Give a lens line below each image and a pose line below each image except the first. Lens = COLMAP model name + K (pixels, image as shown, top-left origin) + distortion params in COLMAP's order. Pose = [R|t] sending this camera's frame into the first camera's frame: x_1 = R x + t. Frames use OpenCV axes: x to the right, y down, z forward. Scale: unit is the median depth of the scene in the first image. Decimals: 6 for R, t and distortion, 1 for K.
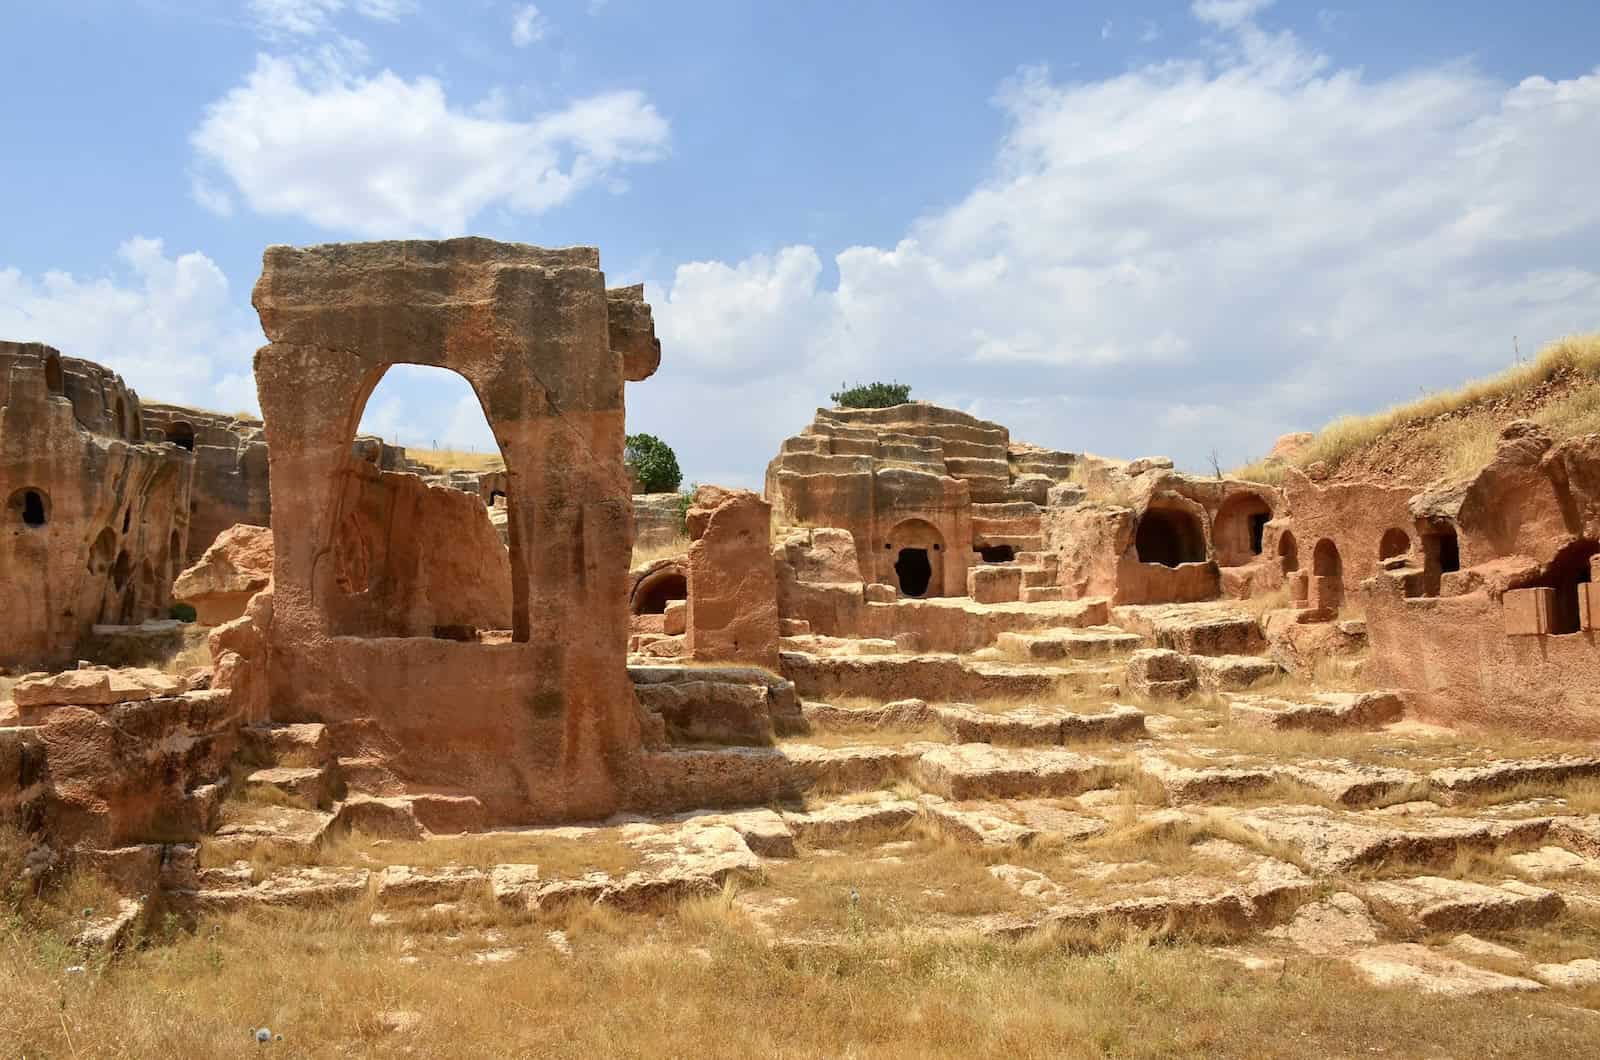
lens RADIAL K [[1329.7, 0, 798.1], [0, 1329.7, 554.6], [0, 0, 1]] dist [-0.138710, 0.118942]
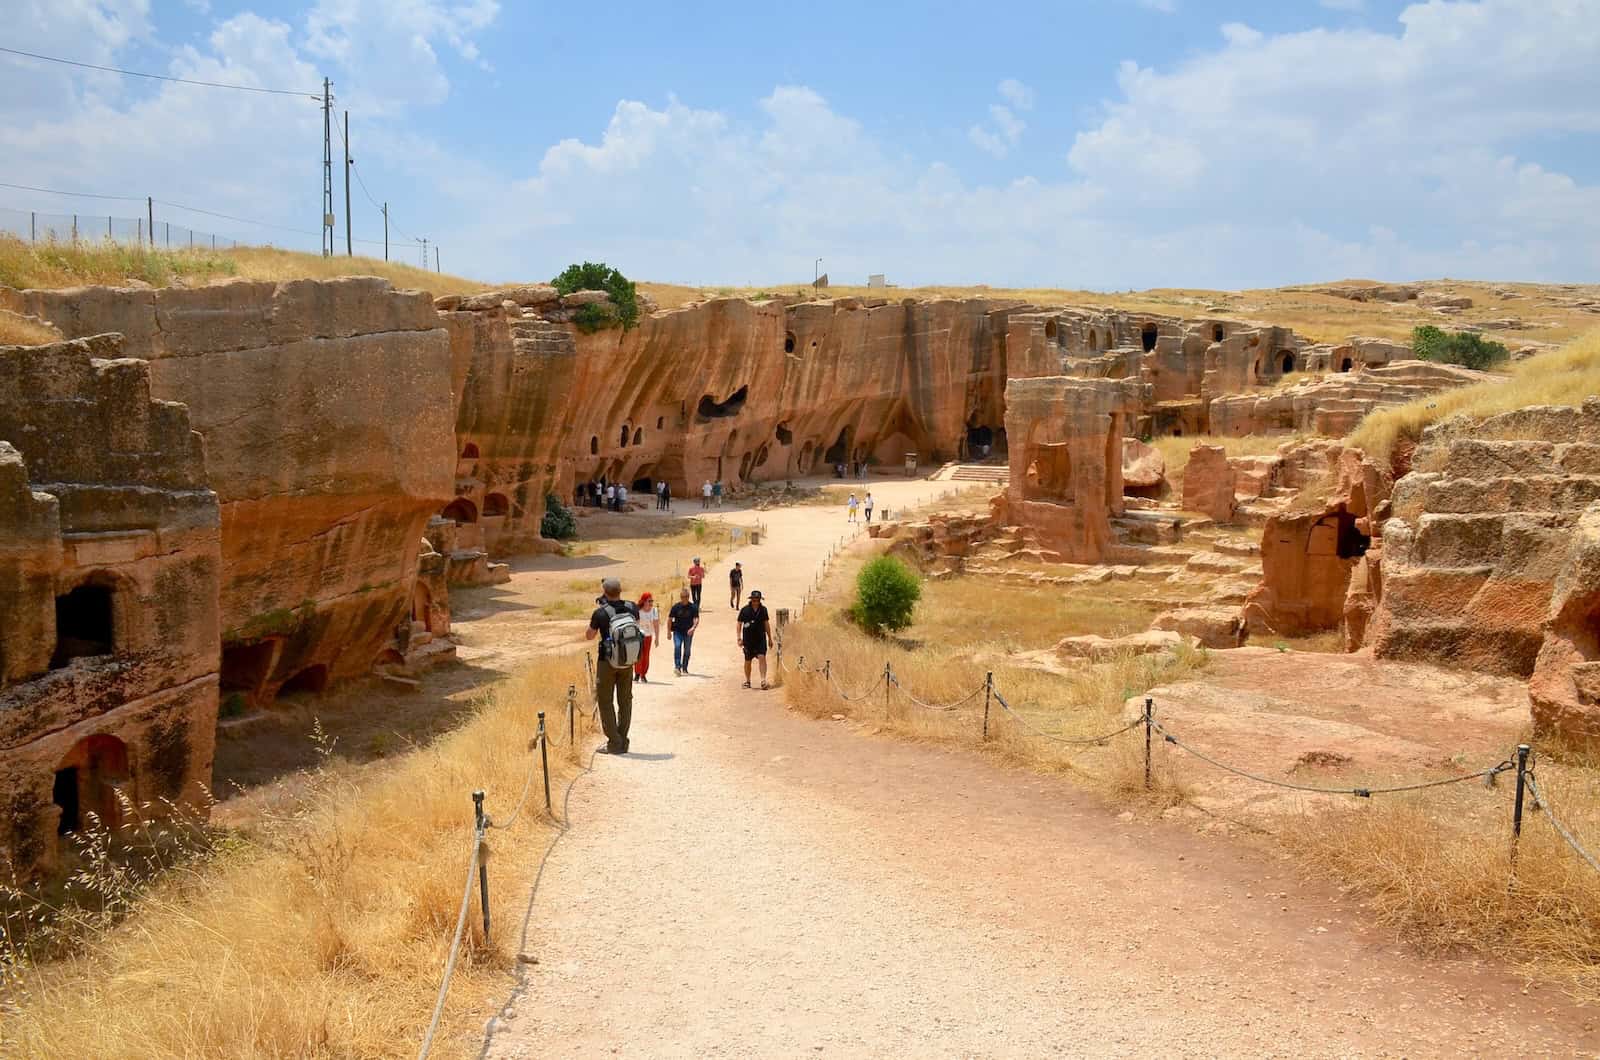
lens RADIAL K [[1329.7, 0, 798.1], [0, 1329.7, 554.6], [0, 0, 1]] dist [-0.138710, 0.118942]
pose [[0.646011, 0.109207, -0.755476, 1.820727], [0.042394, 0.983052, 0.178355, -0.425131], [0.762150, -0.147247, 0.630433, -1.565765]]
